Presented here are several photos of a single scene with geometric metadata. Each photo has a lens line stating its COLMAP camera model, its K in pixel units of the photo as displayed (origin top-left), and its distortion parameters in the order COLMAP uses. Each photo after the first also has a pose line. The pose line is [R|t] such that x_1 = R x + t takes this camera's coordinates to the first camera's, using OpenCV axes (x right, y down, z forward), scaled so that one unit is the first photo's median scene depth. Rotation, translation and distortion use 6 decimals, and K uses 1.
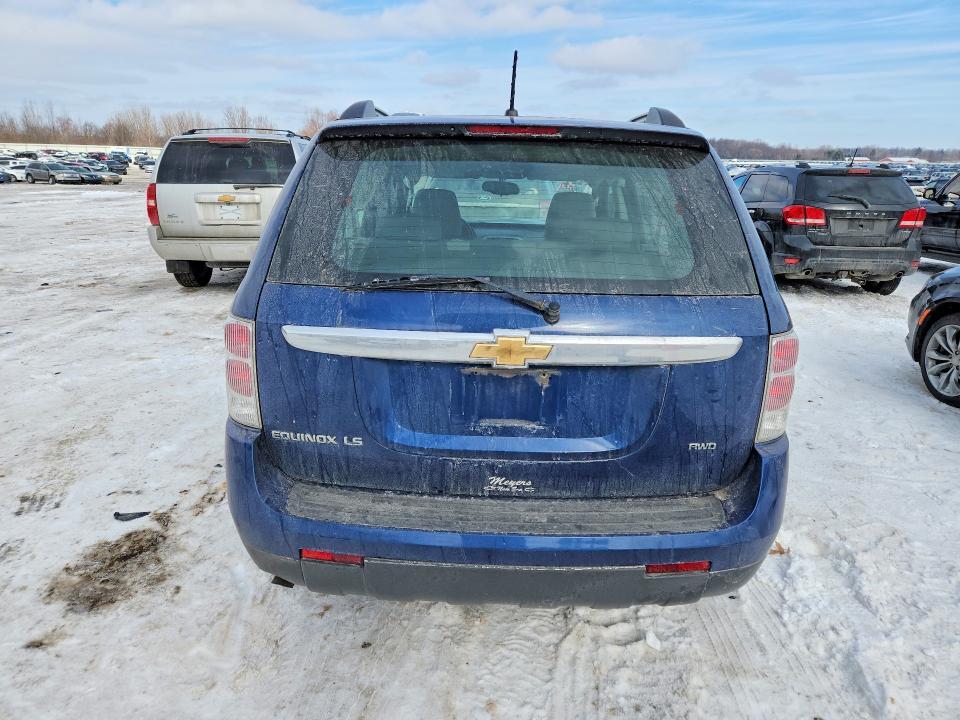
lens RADIAL K [[779.0, 0, 480.0], [0, 779.0, 360.0], [0, 0, 1]] dist [0.005087, -0.003843]
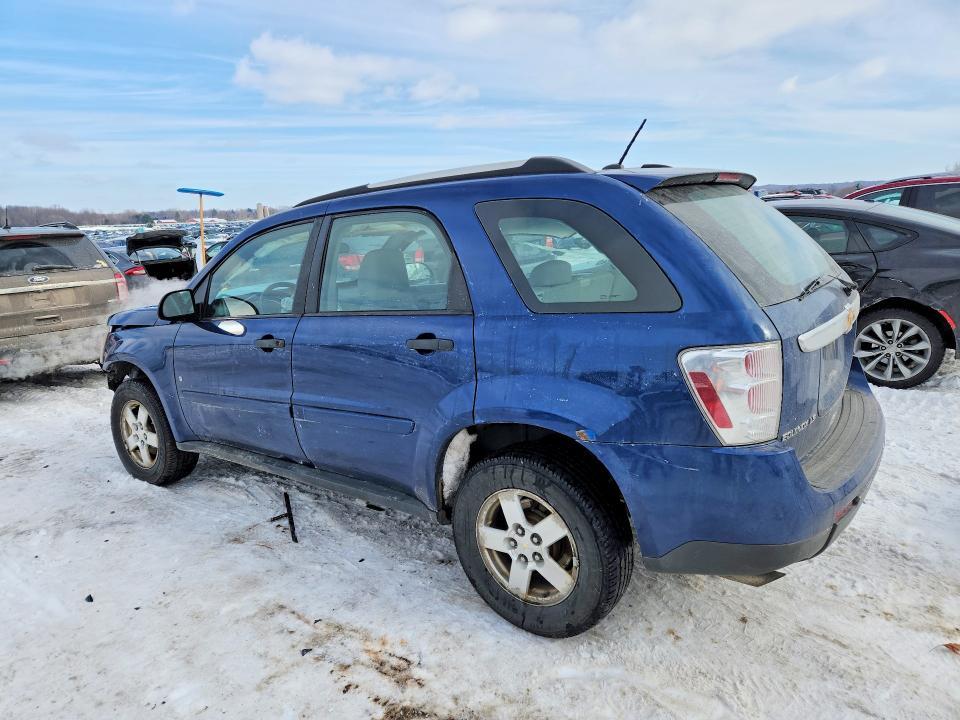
lens RADIAL K [[779.0, 0, 480.0], [0, 779.0, 360.0], [0, 0, 1]] dist [0.005087, -0.003843]
pose [[0.444923, -0.194169, 0.874266, -0.276080], [0.266852, 0.960613, 0.077543, -0.042618], [-0.854888, 0.198799, 0.479214, 0.157110]]
